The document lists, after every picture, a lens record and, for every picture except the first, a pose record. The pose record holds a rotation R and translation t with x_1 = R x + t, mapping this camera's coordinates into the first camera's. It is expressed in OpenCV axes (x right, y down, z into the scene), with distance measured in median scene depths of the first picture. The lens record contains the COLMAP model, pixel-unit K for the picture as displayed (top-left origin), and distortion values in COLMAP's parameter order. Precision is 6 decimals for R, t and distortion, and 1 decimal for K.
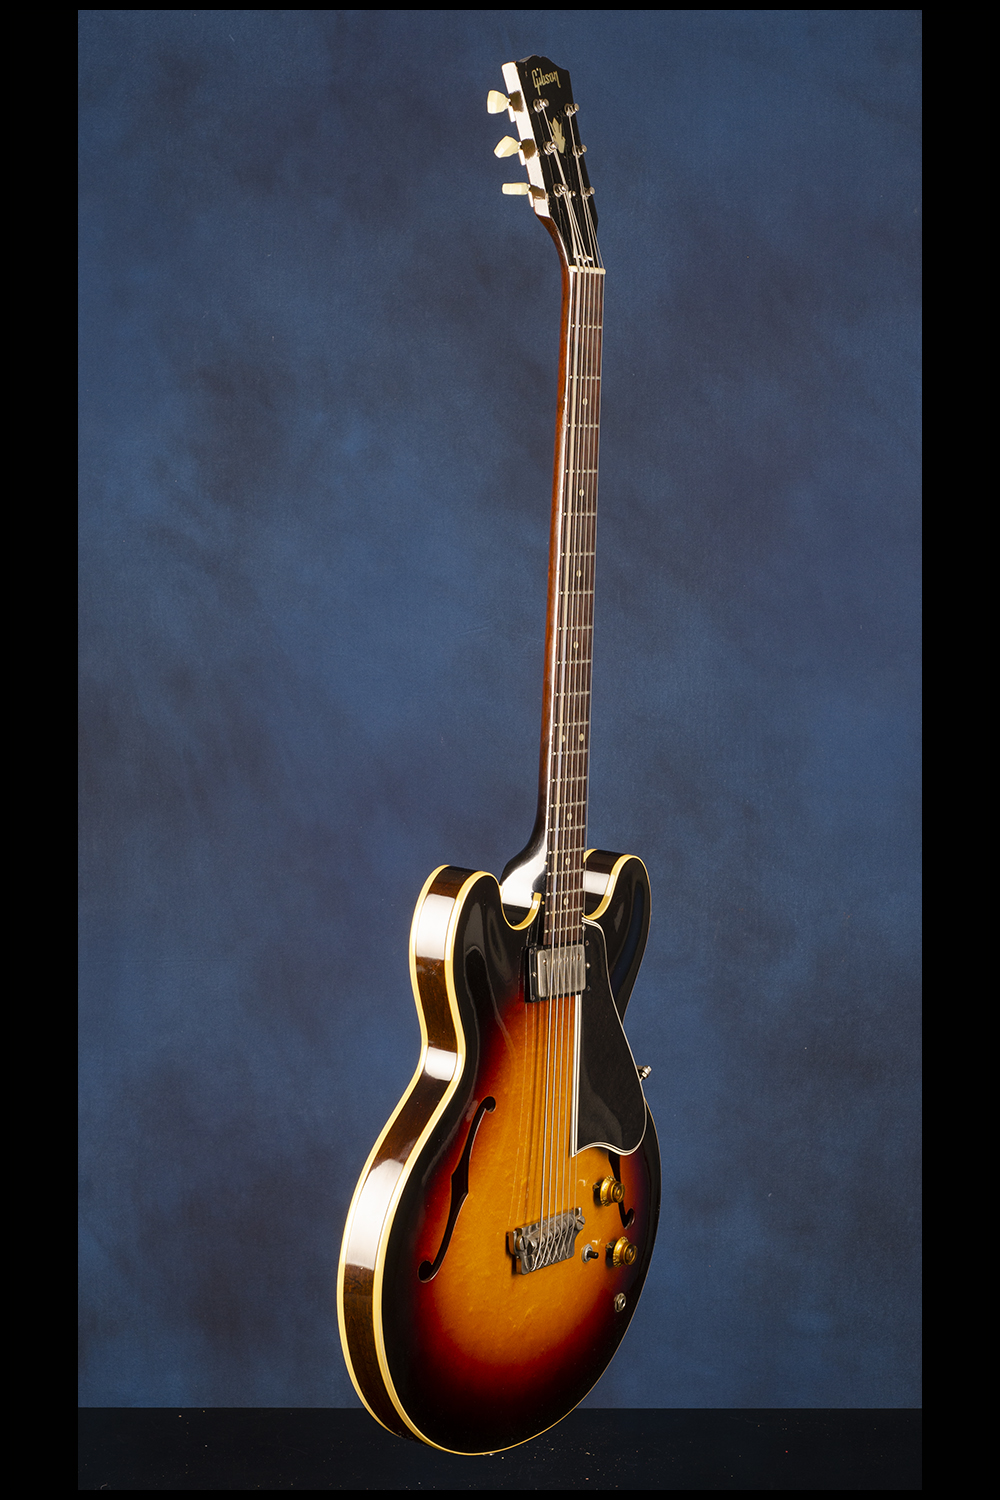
lens RADIAL K [[3655.1, 0, 500.0], [0, 3655.1, 750.0], [0, 0, 1]] dist [-0.086657, -0.659922]
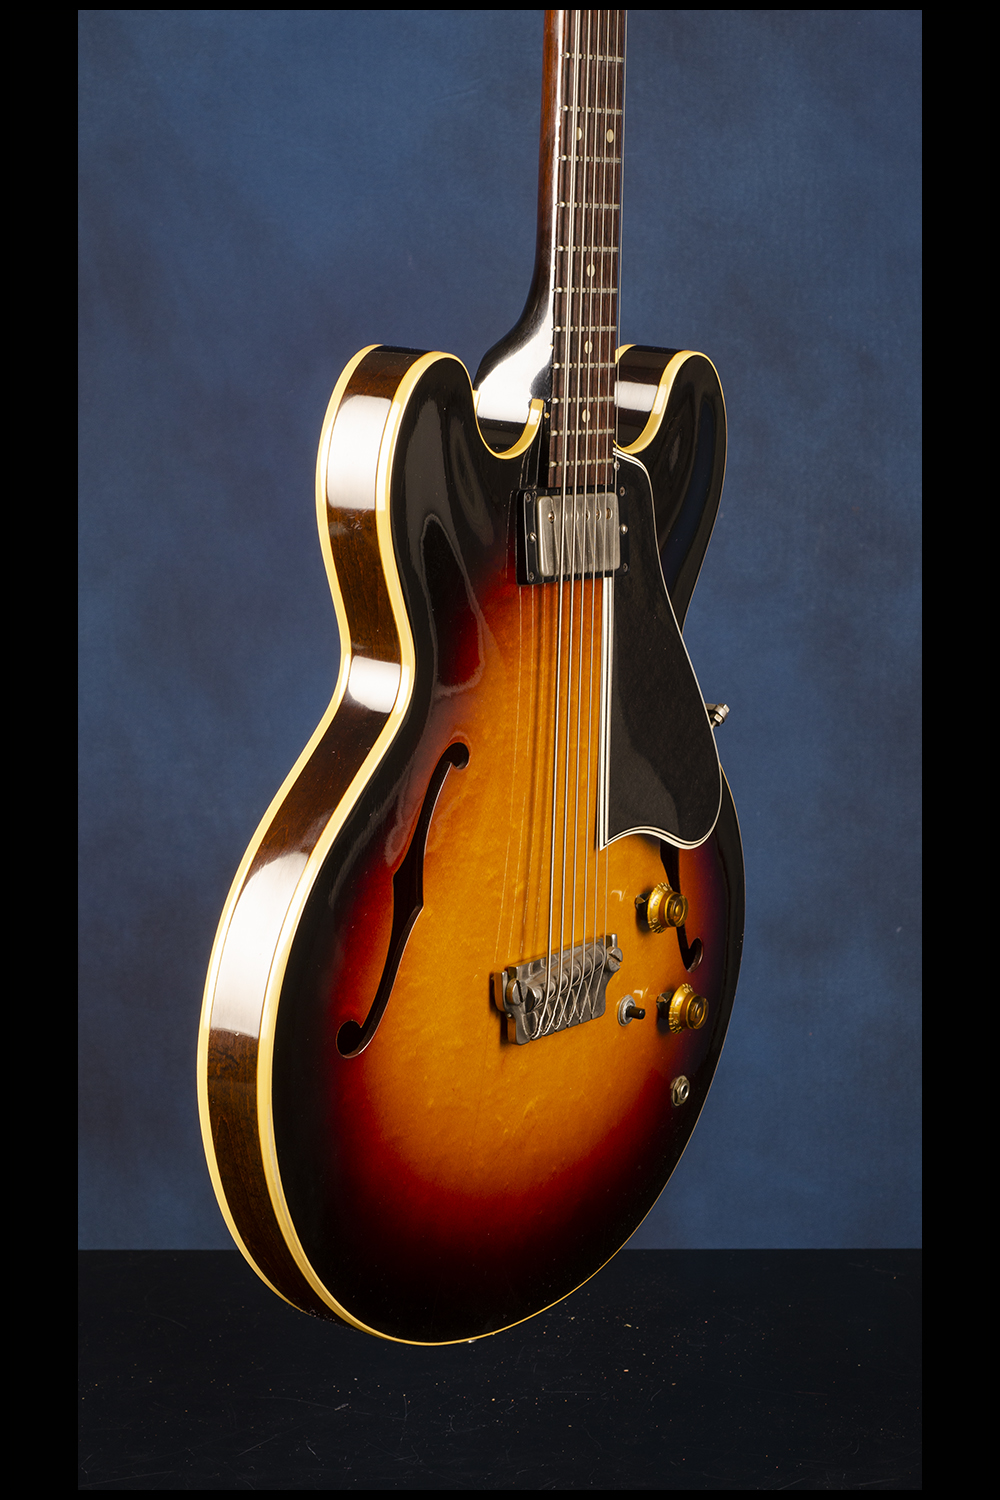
lens RADIAL K [[3655.1, 0, 500.0], [0, 3655.1, 750.0], [0, 0, 1]] dist [-0.086657, -0.659922]
pose [[0.999869, -0.007353, -0.014393, 0.012255], [0.008186, 0.998242, 0.058704, 0.060679], [0.013936, -0.058815, 0.998172, 0.406656]]
